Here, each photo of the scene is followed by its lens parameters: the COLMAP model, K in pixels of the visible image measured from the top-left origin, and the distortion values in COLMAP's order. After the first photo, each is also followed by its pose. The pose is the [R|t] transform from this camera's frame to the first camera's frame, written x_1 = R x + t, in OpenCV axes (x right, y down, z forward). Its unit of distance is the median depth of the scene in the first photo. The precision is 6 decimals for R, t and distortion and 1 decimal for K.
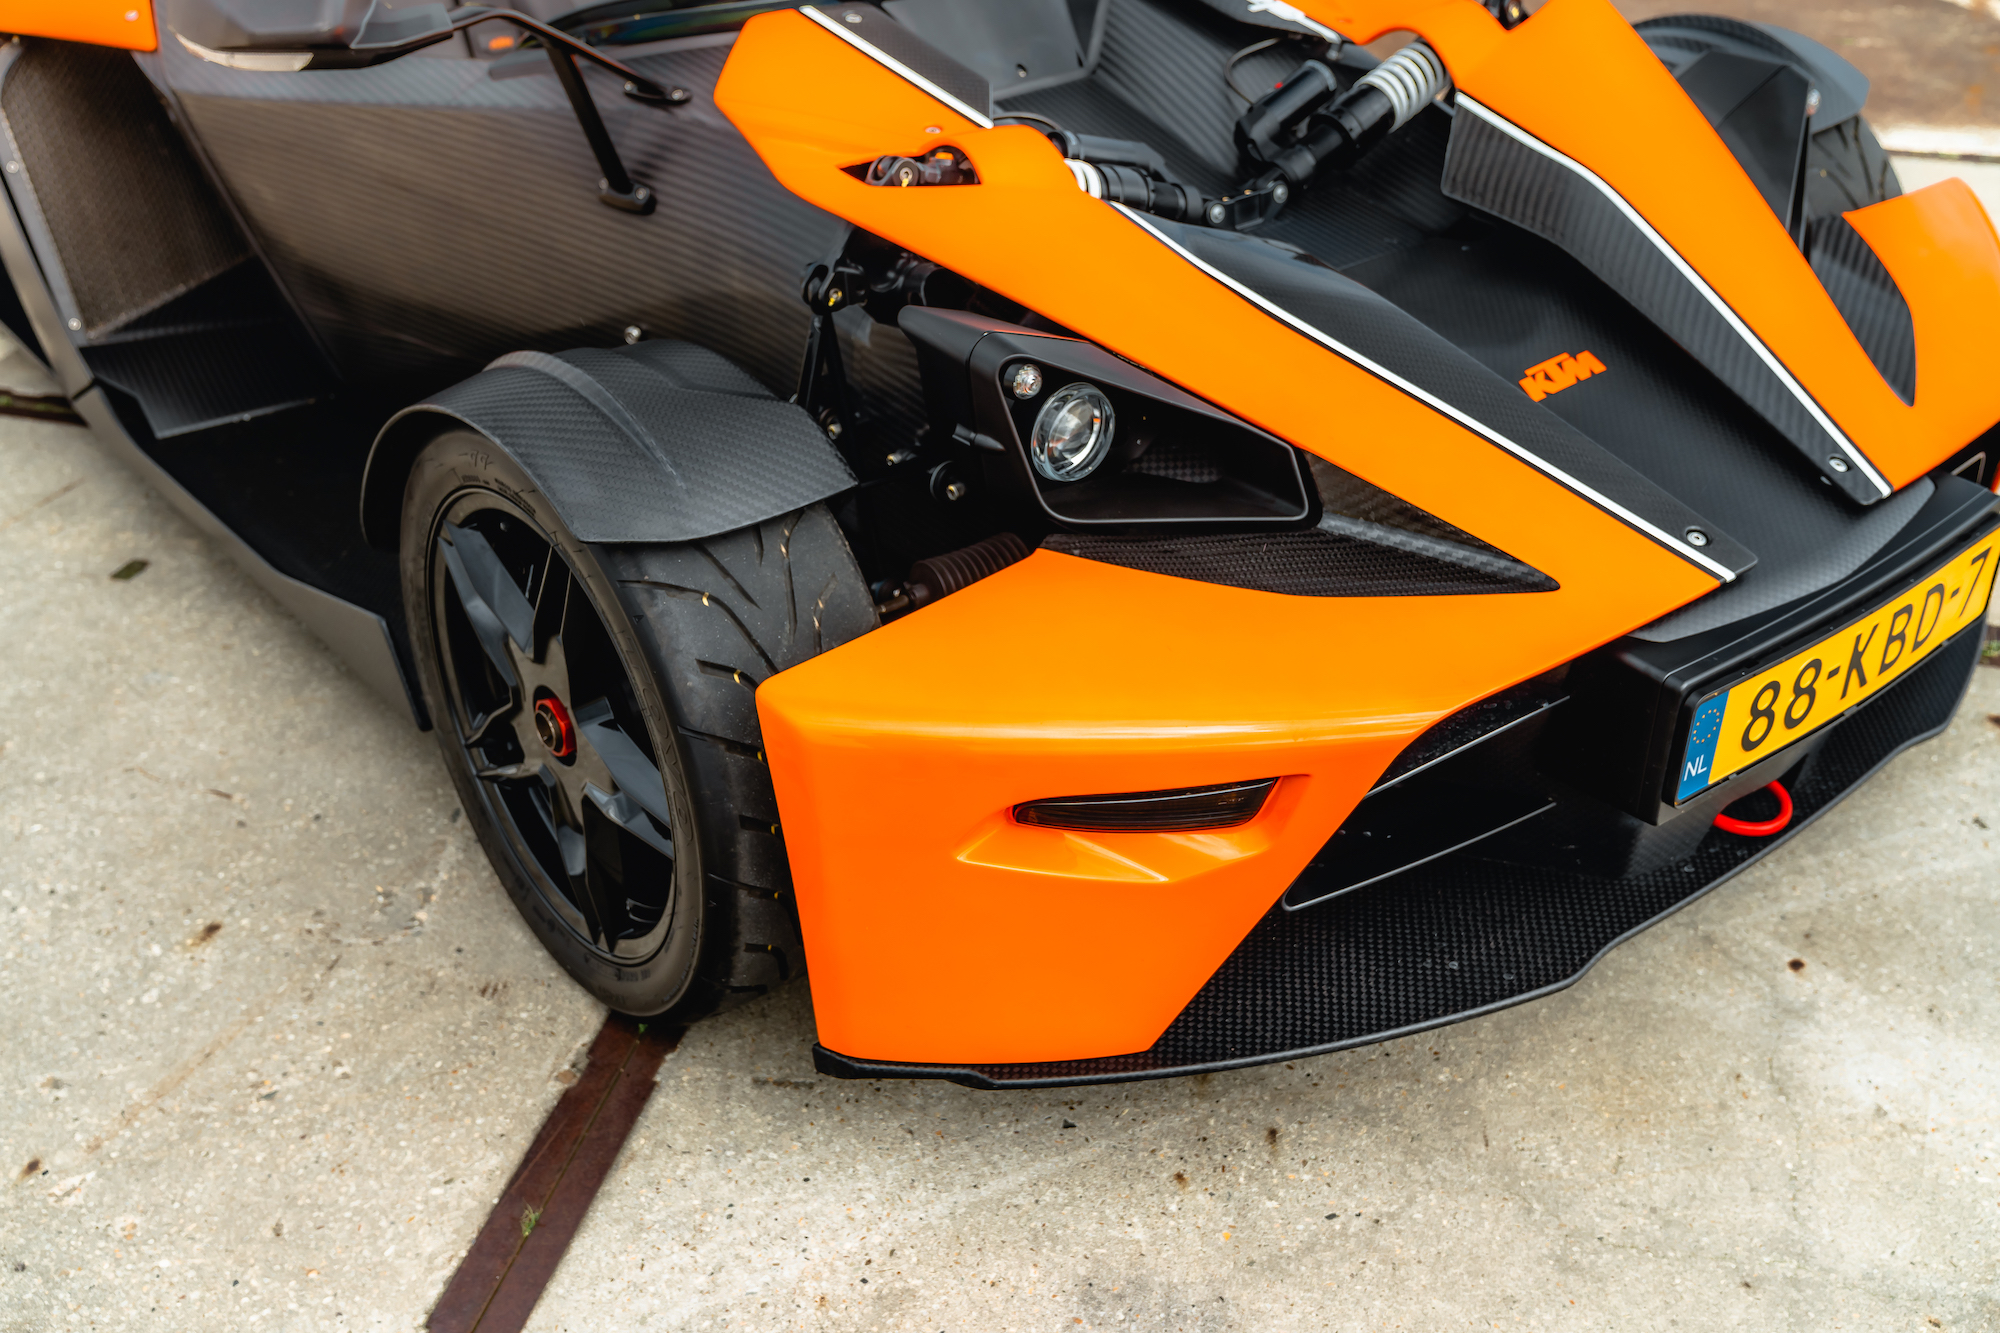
lens RADIAL K [[2130.6, 0, 1000.0], [0, 2130.6, 666.5], [0, 0, 1]] dist [0.005586, 0.000364]
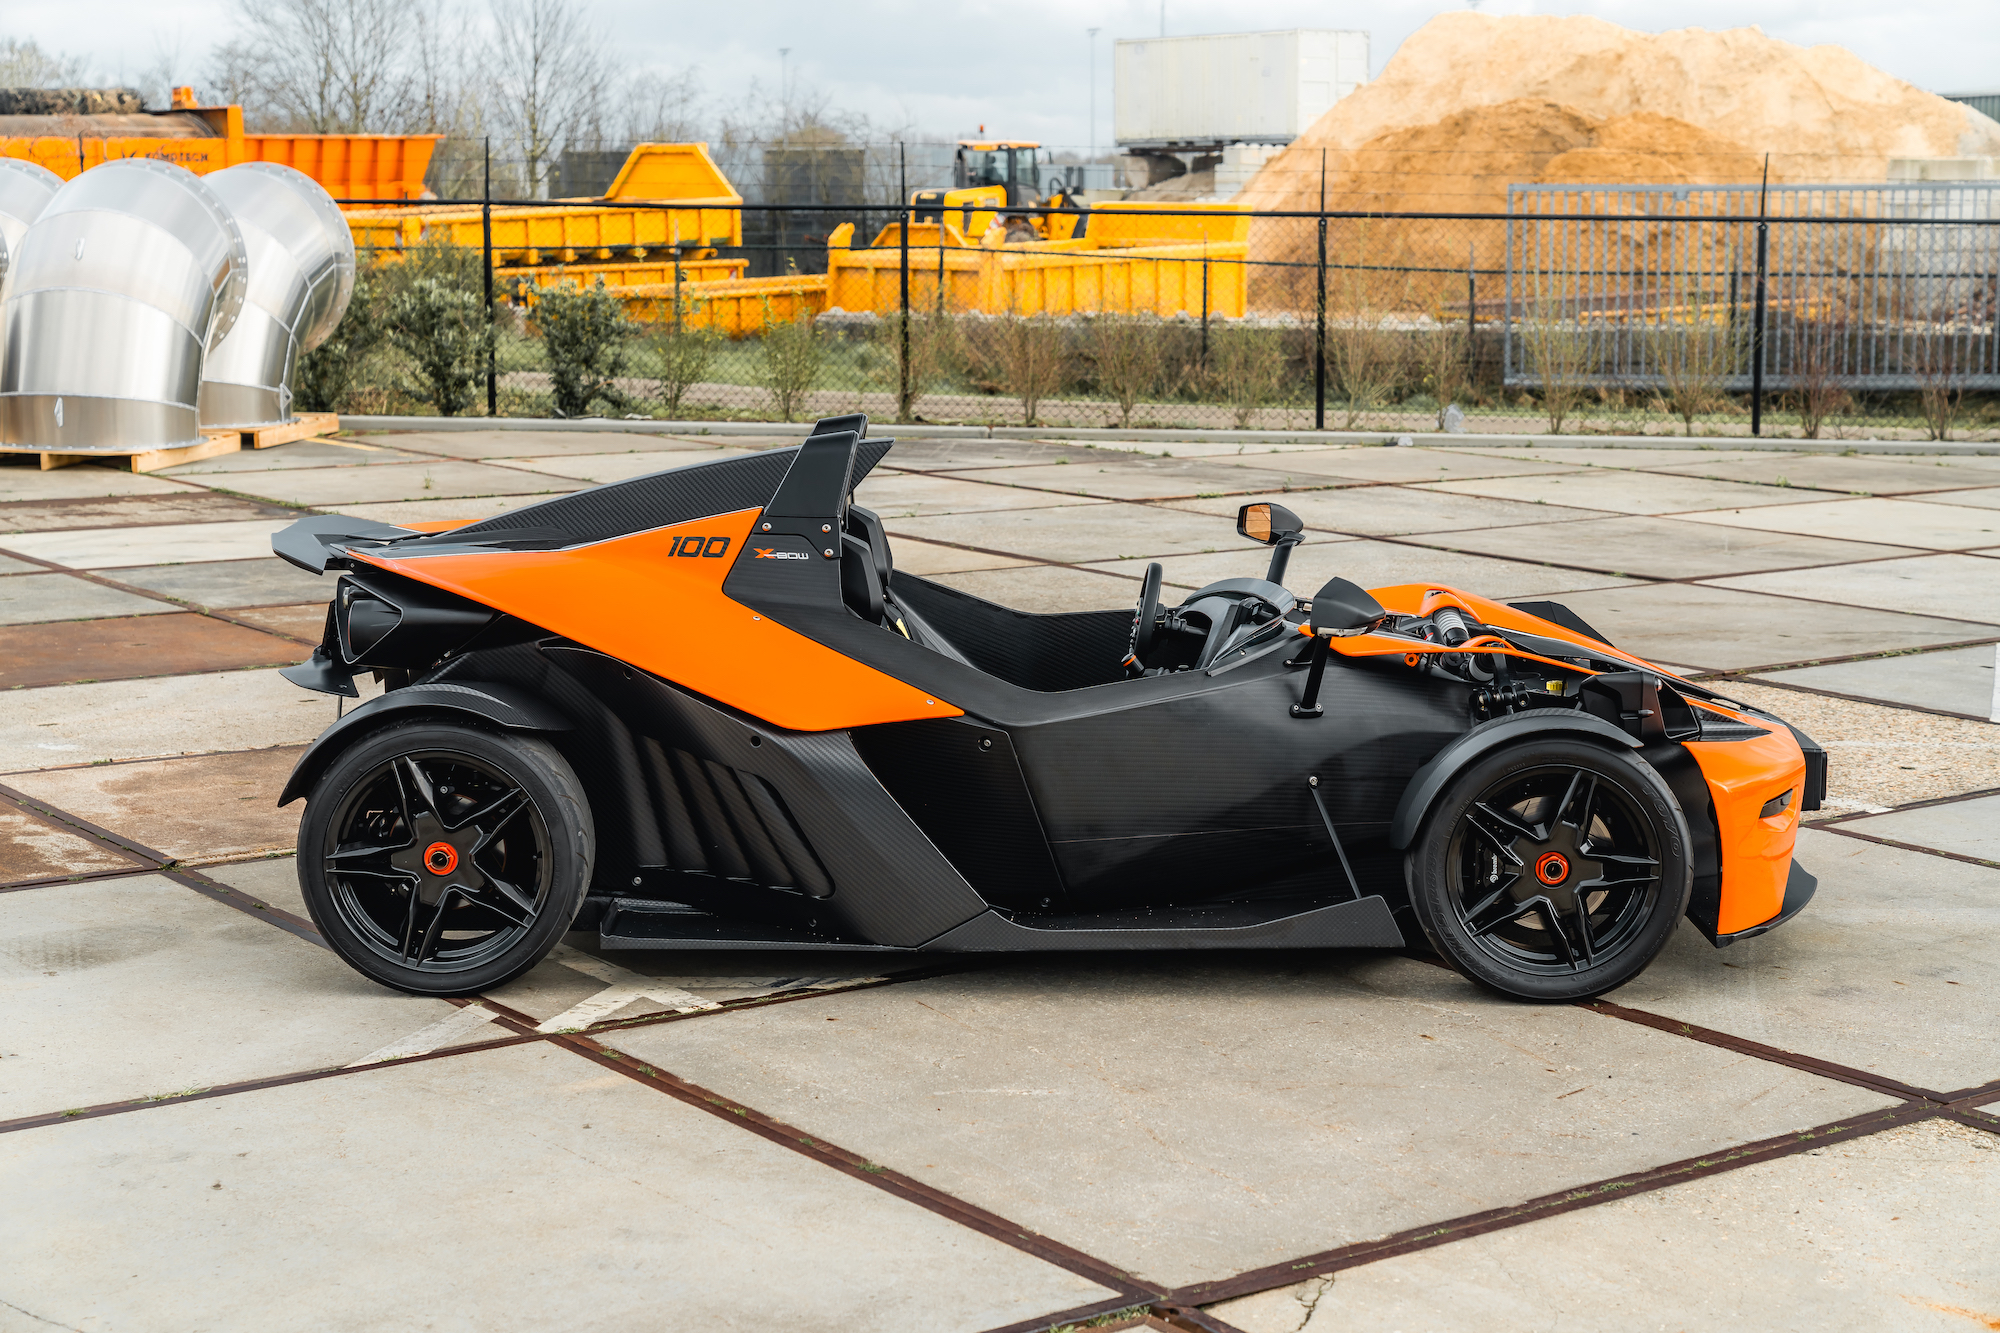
lens RADIAL K [[3246.9, 0, 1000.0], [0, 3246.9, 666.5], [0, 0, 1]] dist [0.022270, 0.000821]
pose [[0.633272, -0.117691, 0.764928, -3.261532], [0.412894, 0.887338, -0.205303, 0.308812], [-0.654588, 0.445847, 0.610521, -0.866090]]
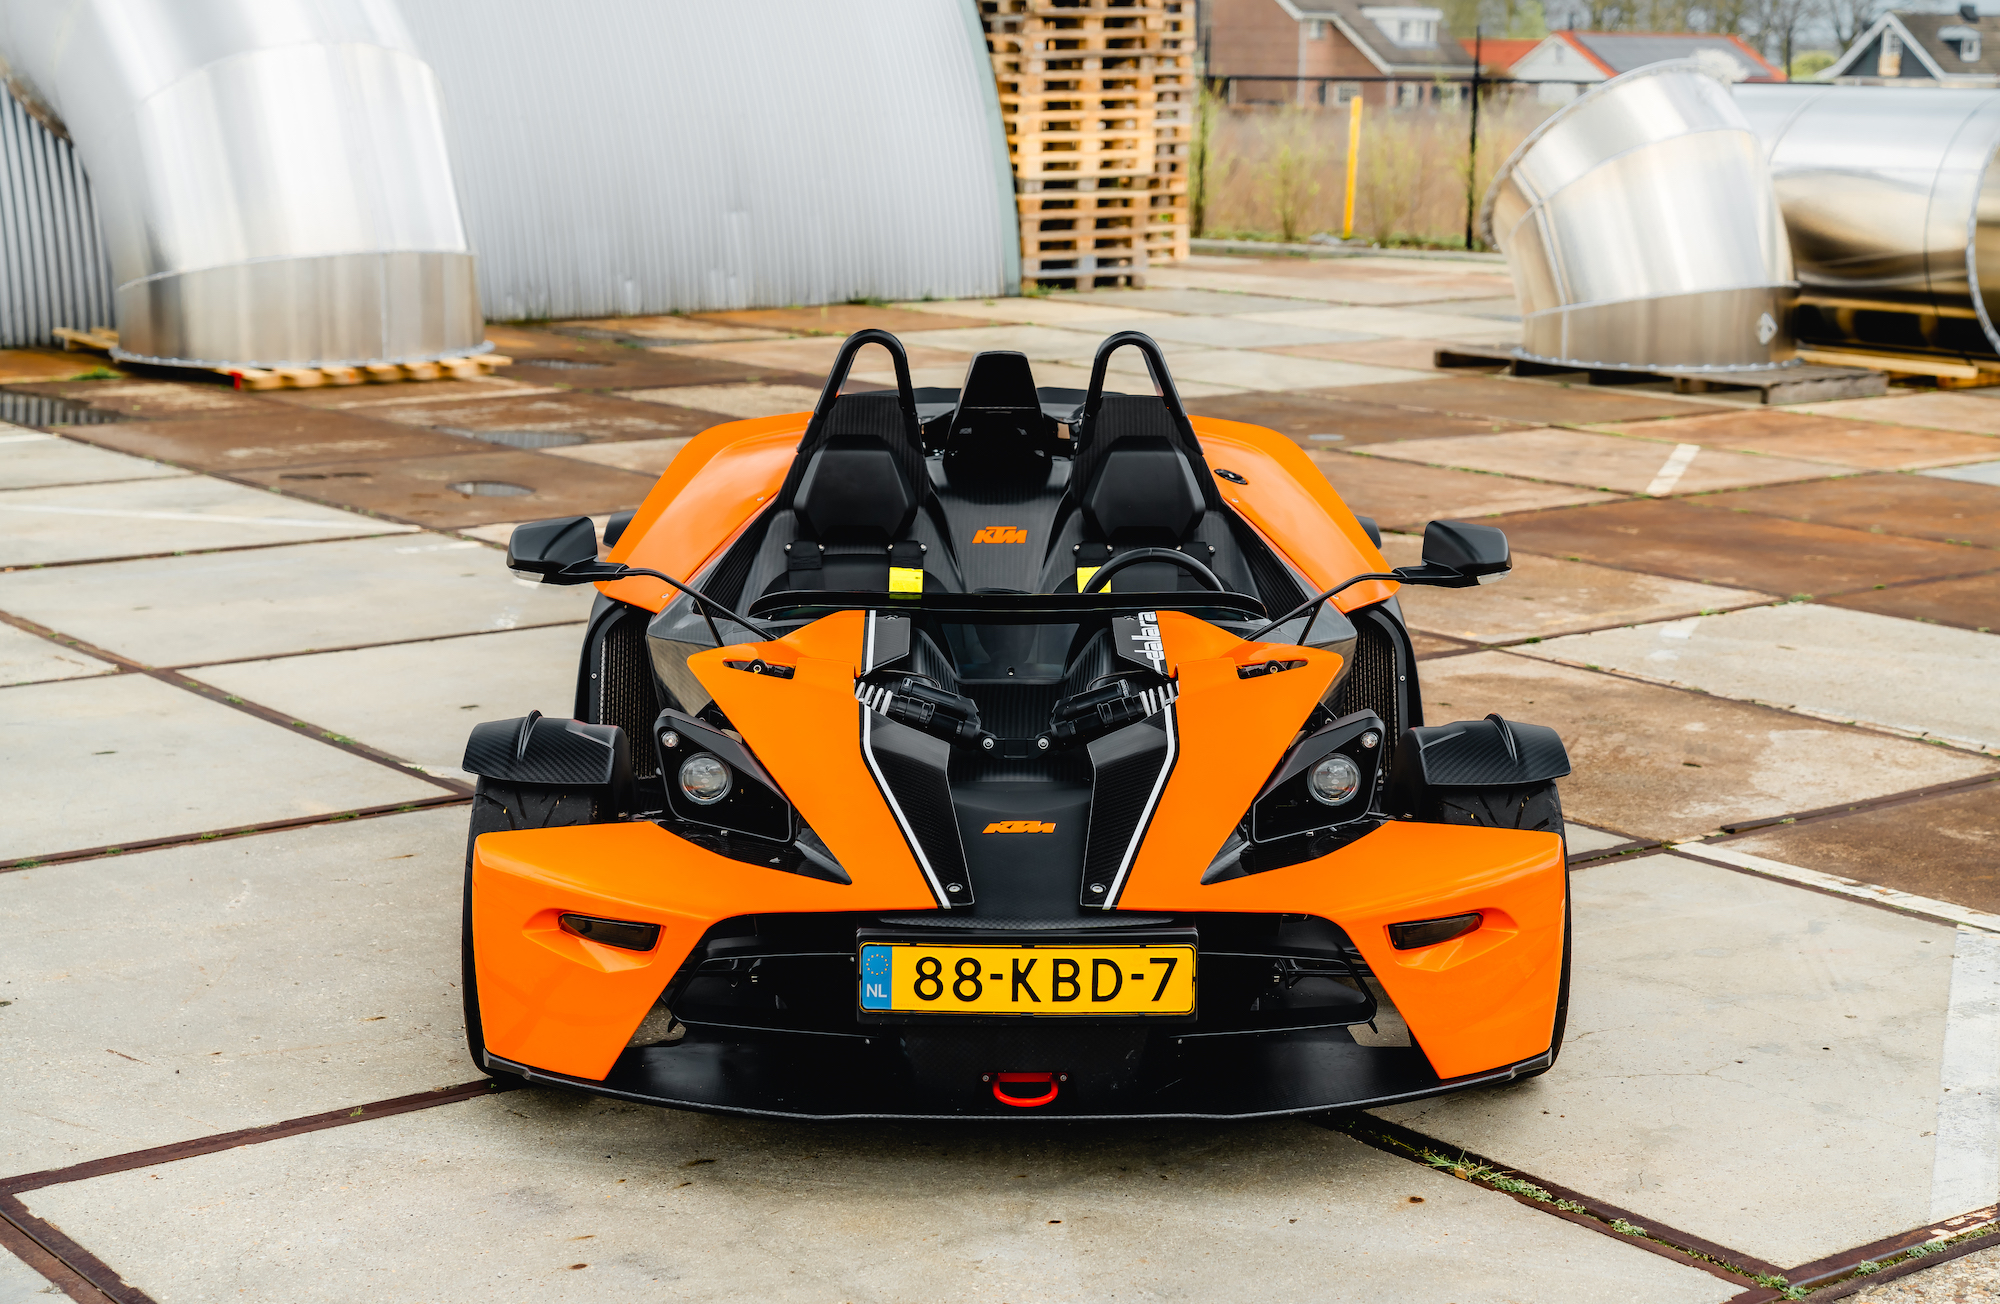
lens RADIAL K [[3284.9, 0, 1000.0], [0, 3284.9, 652.0], [0, 0, 1]] dist [0.017727, -0.018194]
pose [[0.779152, 0.113200, -0.616529, 1.904041], [-0.340652, 0.902108, -0.264872, 0.445503], [0.526193, 0.416397, 0.741441, -1.019039]]
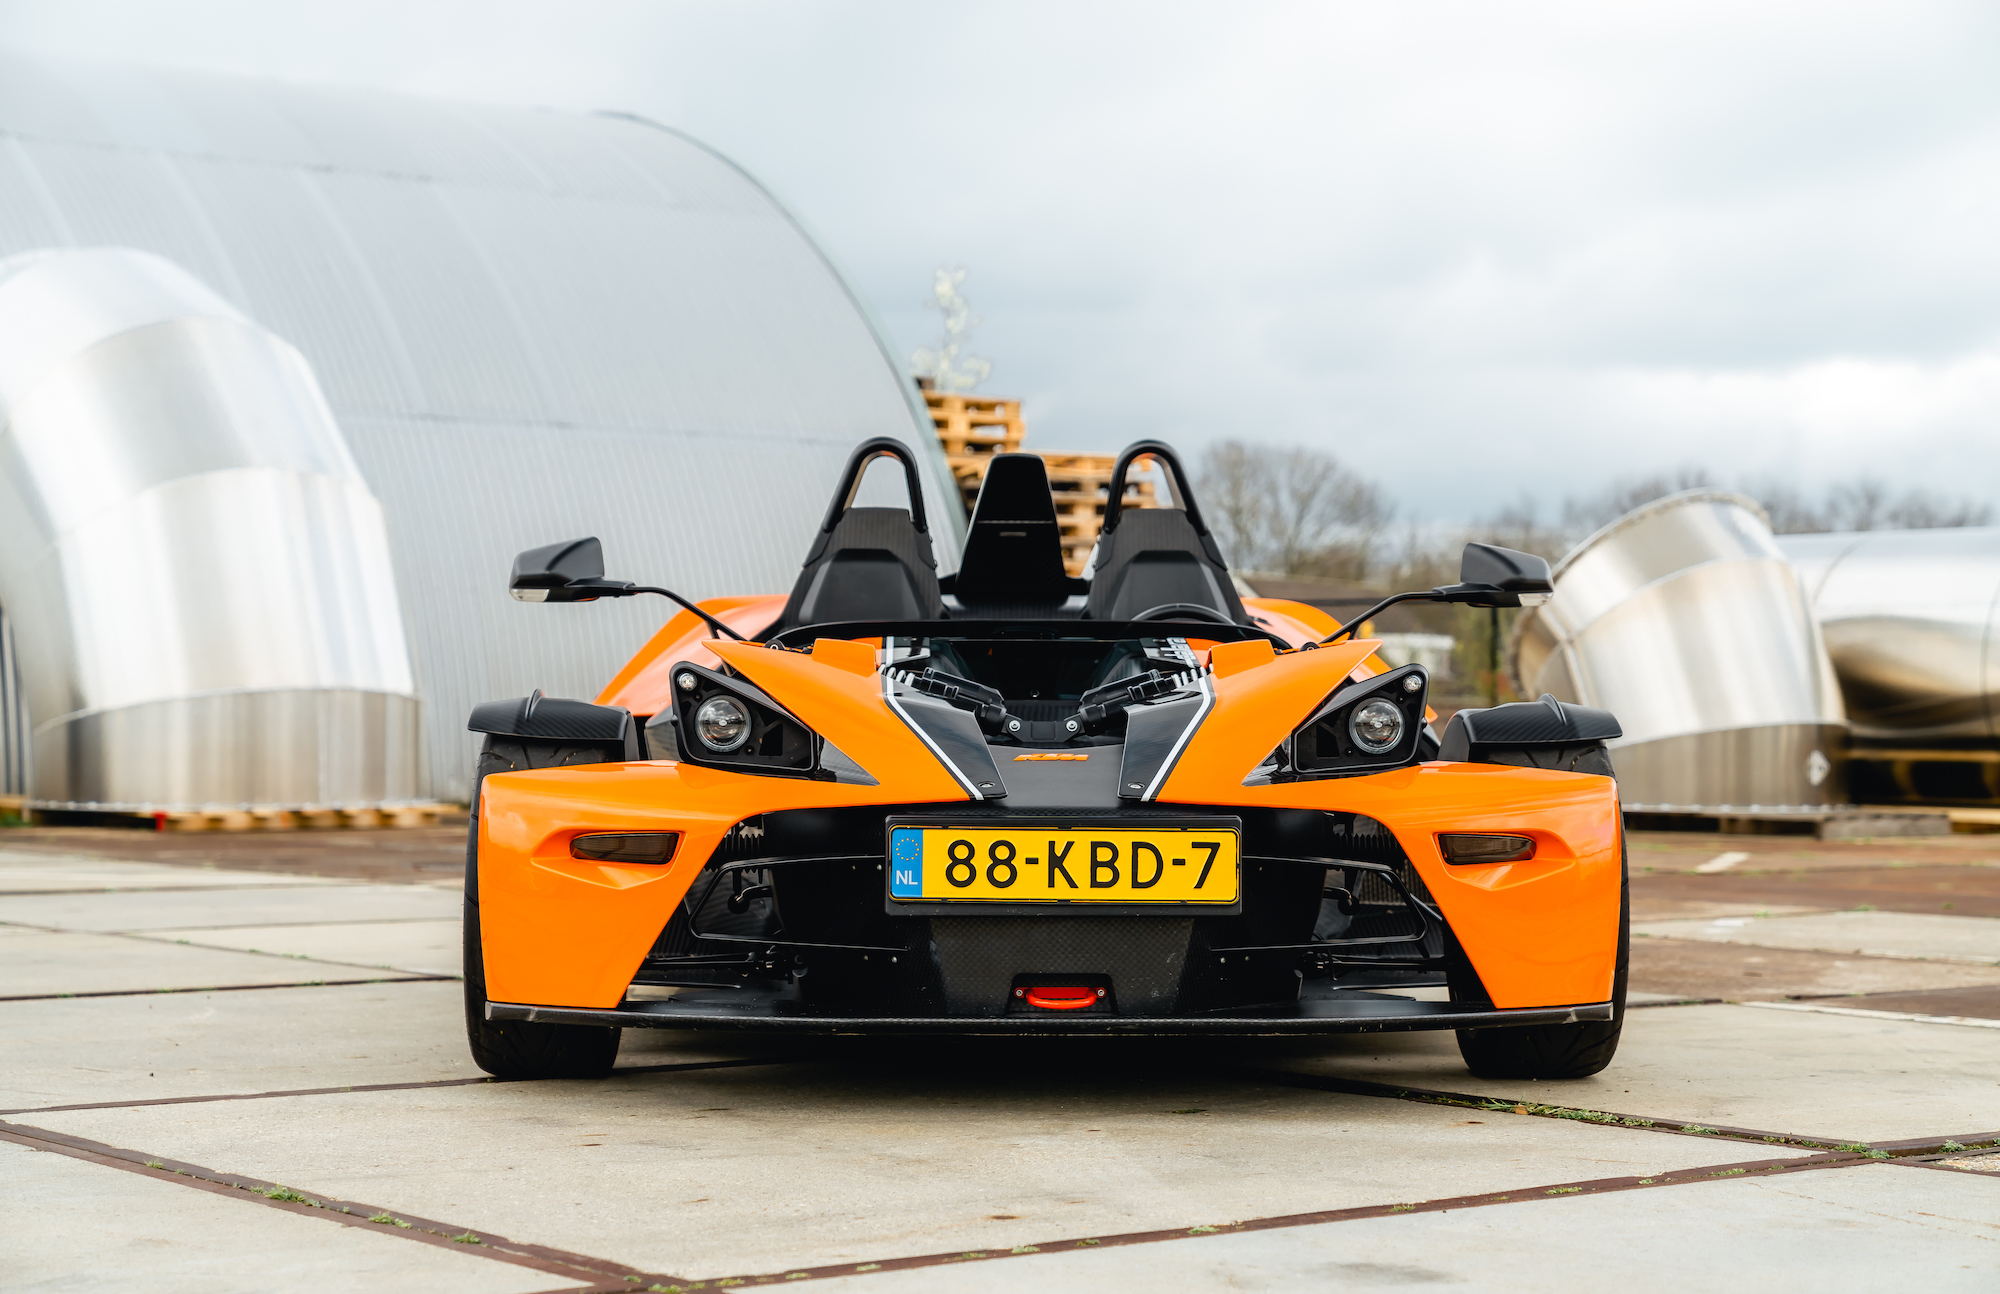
lens RADIAL K [[3669.7, 0, 1000.0], [0, 3669.7, 647.0], [0, 0, 1]] dist [0.013545, 0.055064]
pose [[0.784347, -0.012578, -0.620194, 2.034281], [-0.335464, 0.832384, -0.441136, 1.072450], [0.521788, 0.554057, 0.648658, -0.898410]]
